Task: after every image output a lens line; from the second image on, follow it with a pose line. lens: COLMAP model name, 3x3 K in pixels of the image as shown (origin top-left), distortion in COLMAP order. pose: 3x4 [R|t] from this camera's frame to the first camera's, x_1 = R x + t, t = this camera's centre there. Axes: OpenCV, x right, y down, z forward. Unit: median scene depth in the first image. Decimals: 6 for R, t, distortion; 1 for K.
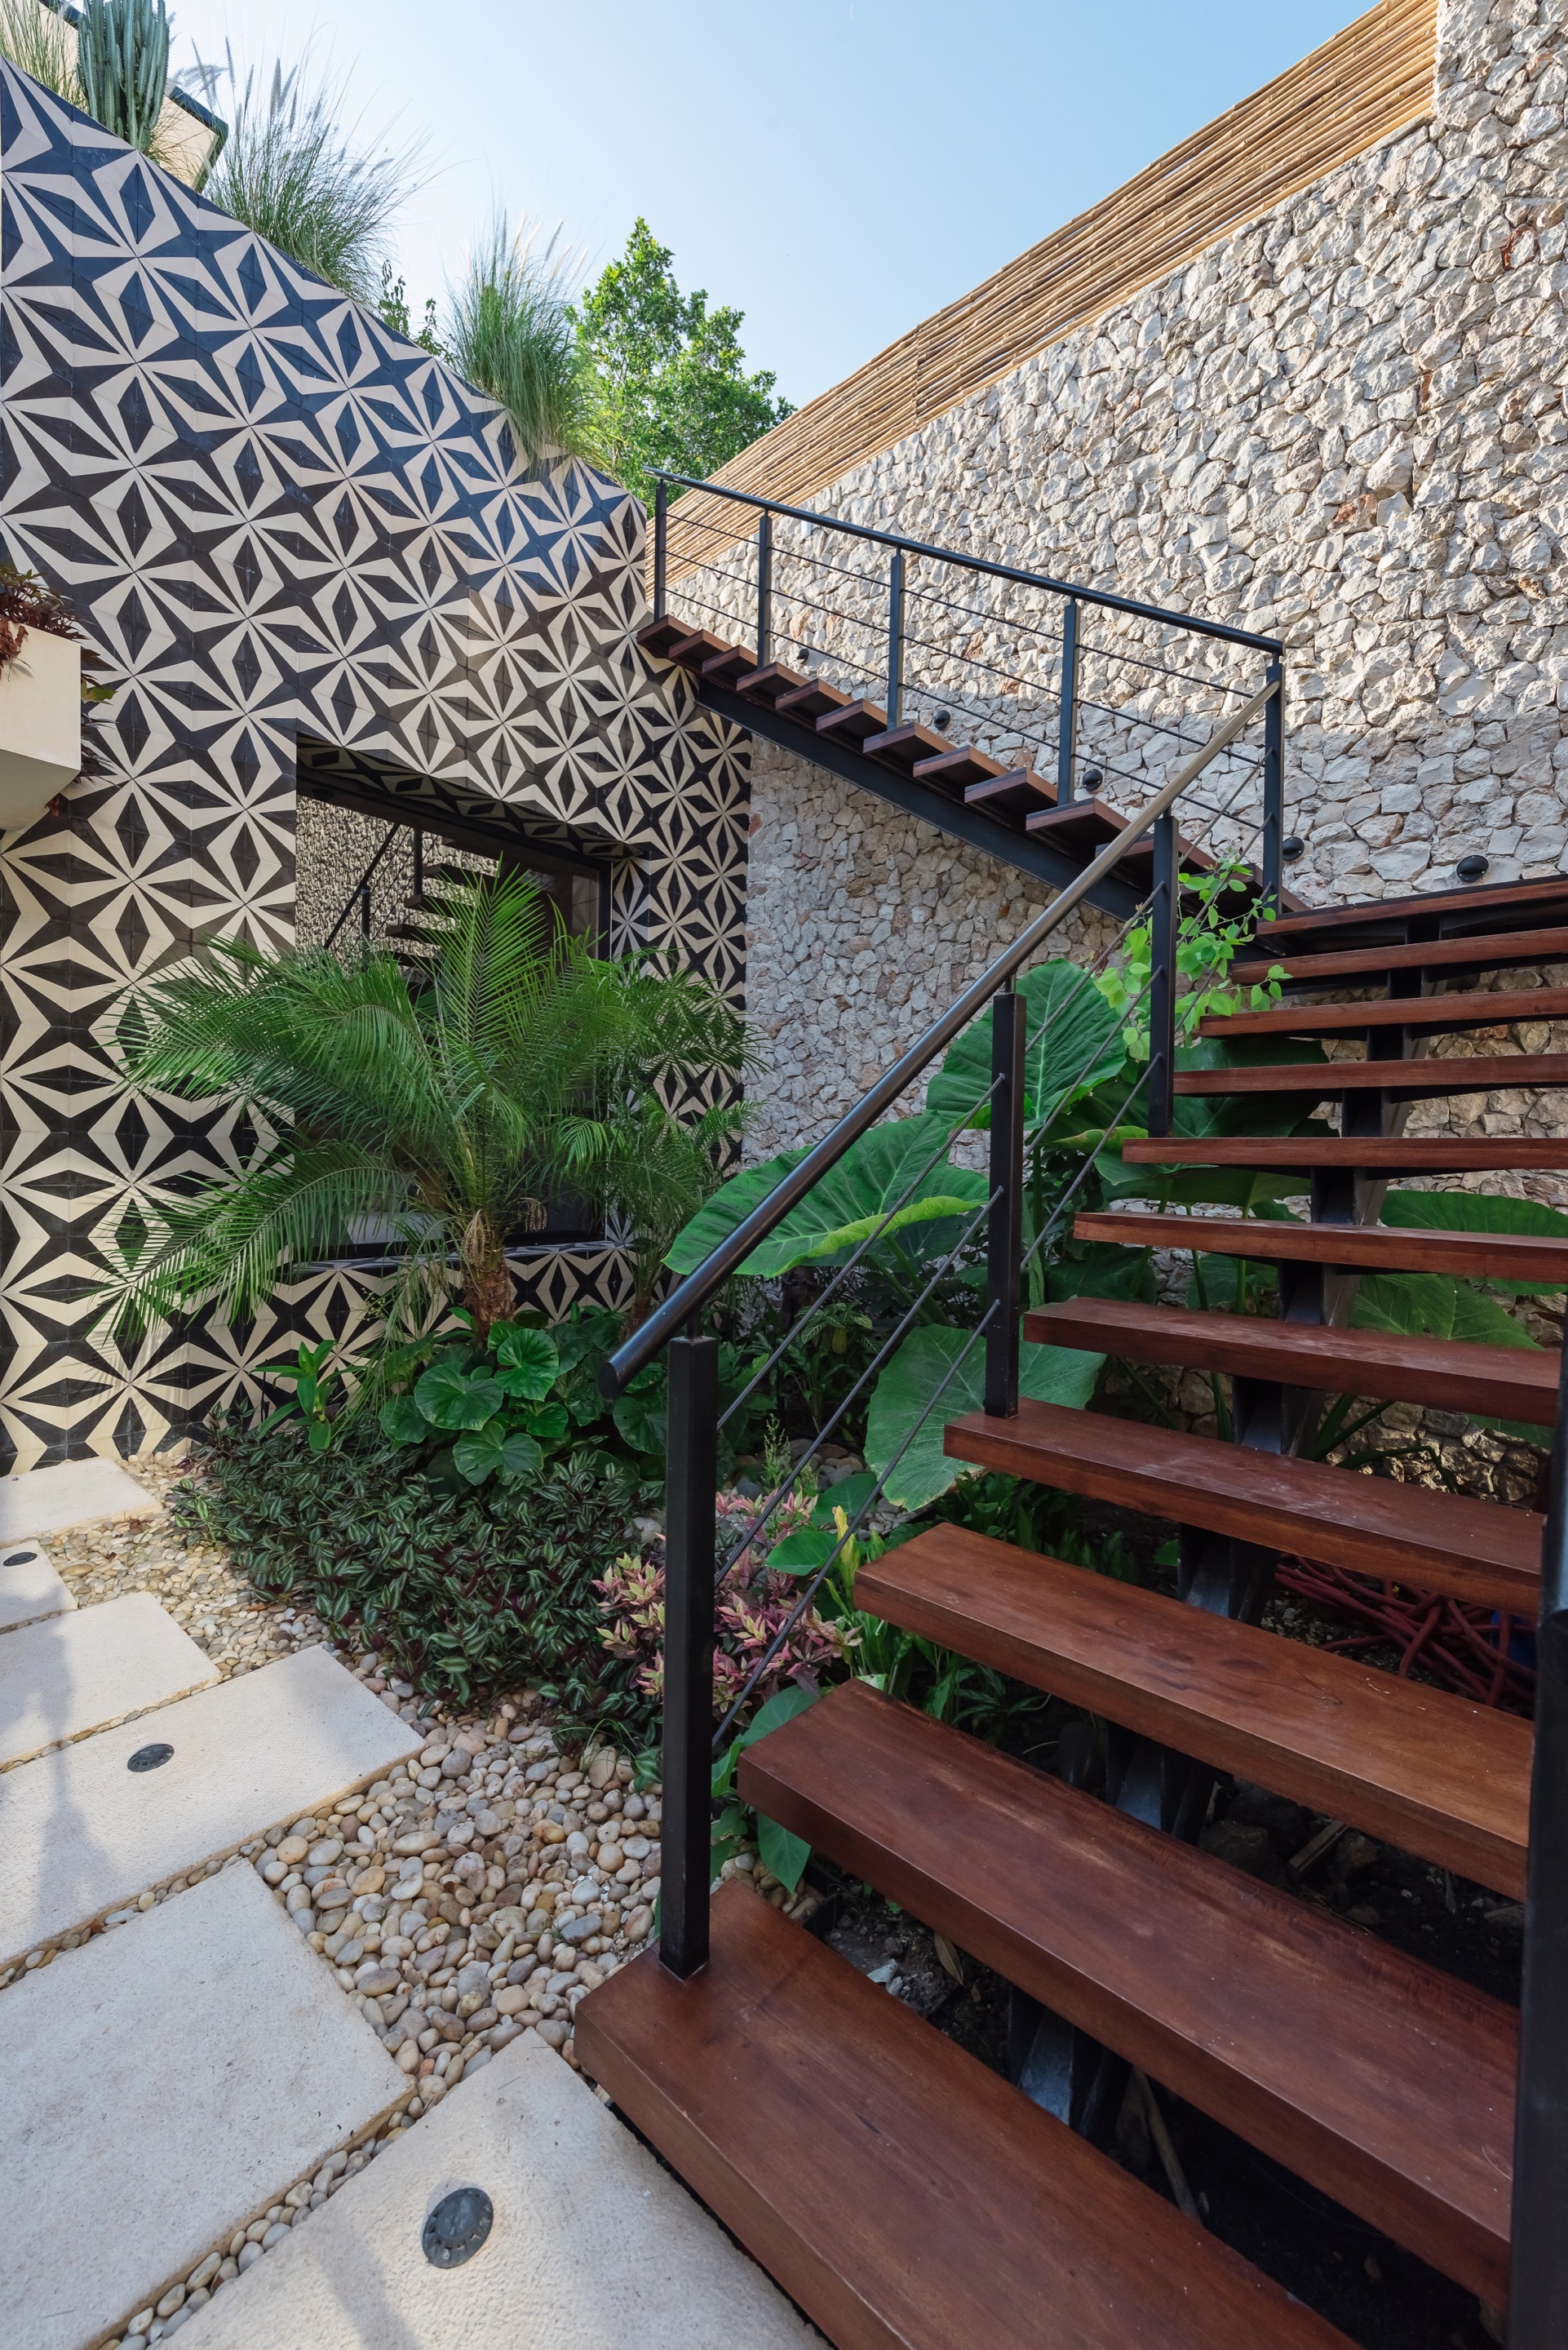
lens RADIAL K [[926.5, 0, 770.2], [0, 926.5, 1162.4], [0, 0, 1]] dist [0.010894, -0.001319]
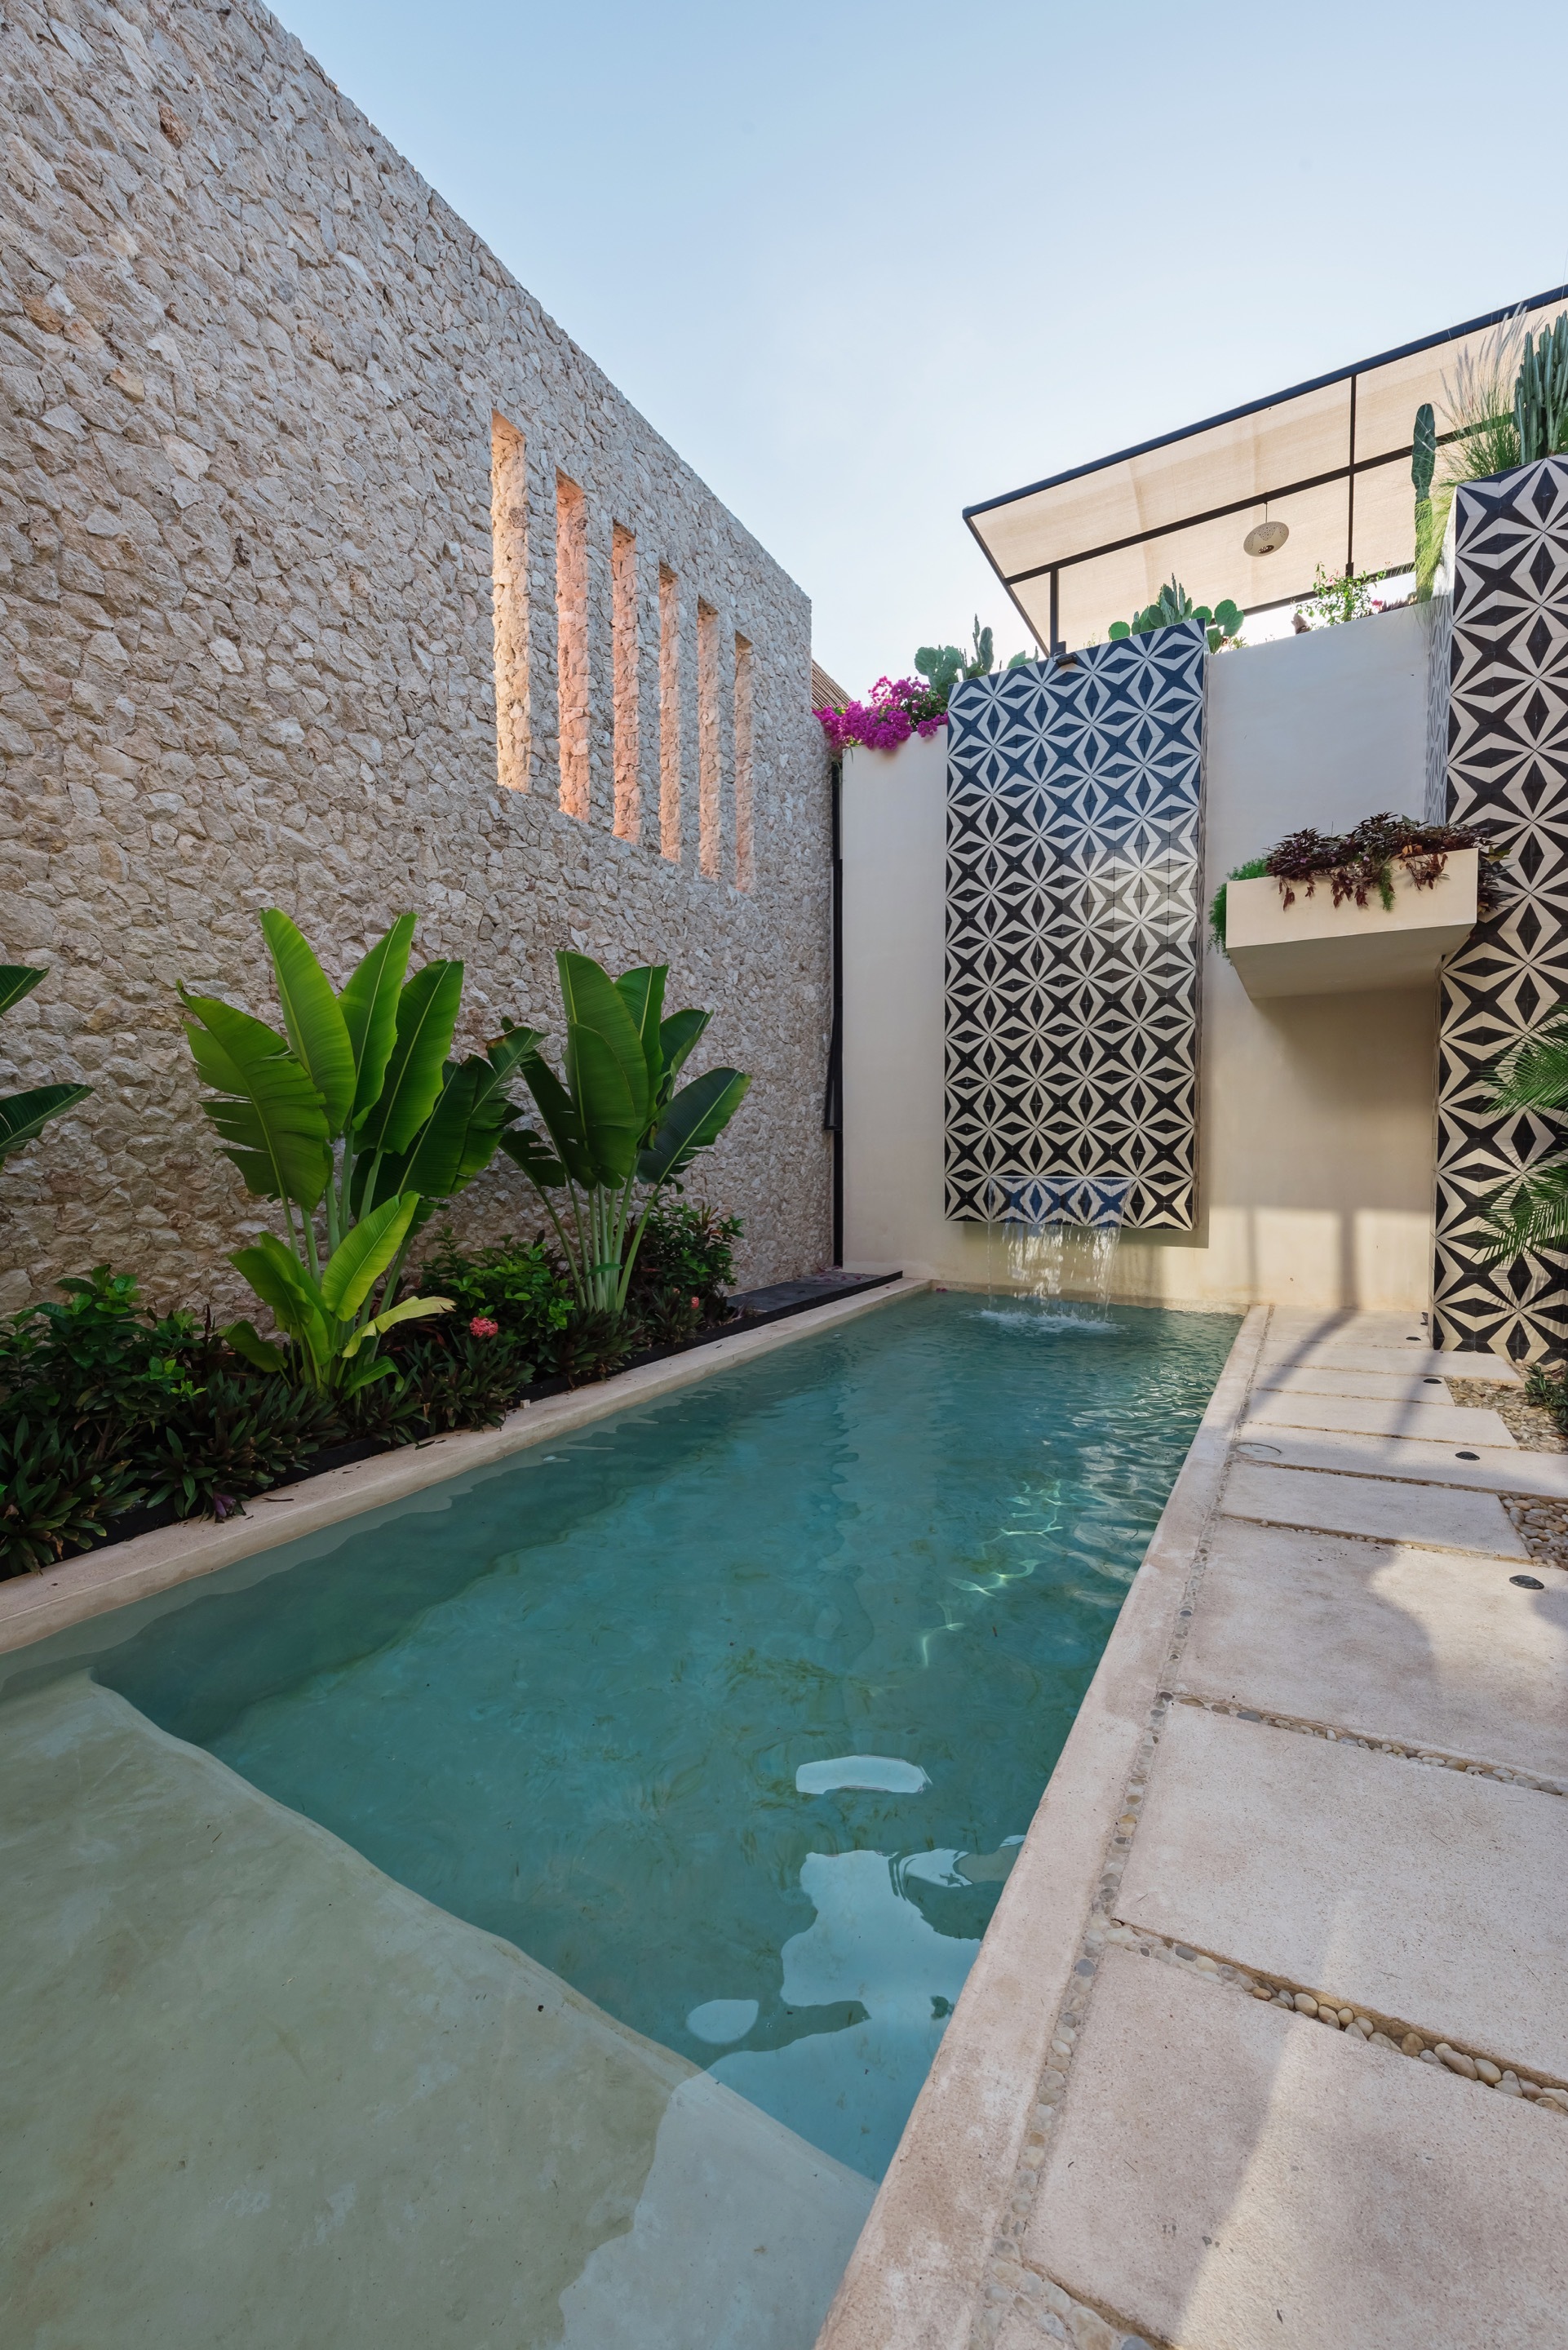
lens RADIAL K [[926.5, 0, 741.6], [0, 926.5, 1184.3], [0, 0, 1]] dist [0.010894, -0.001319]
pose [[0.161978, 0.022276, -0.986543, 0.513259], [-0.004409, 0.999752, 0.021850, 0.012999], [0.986784, 0.000811, 0.162036, -0.407588]]
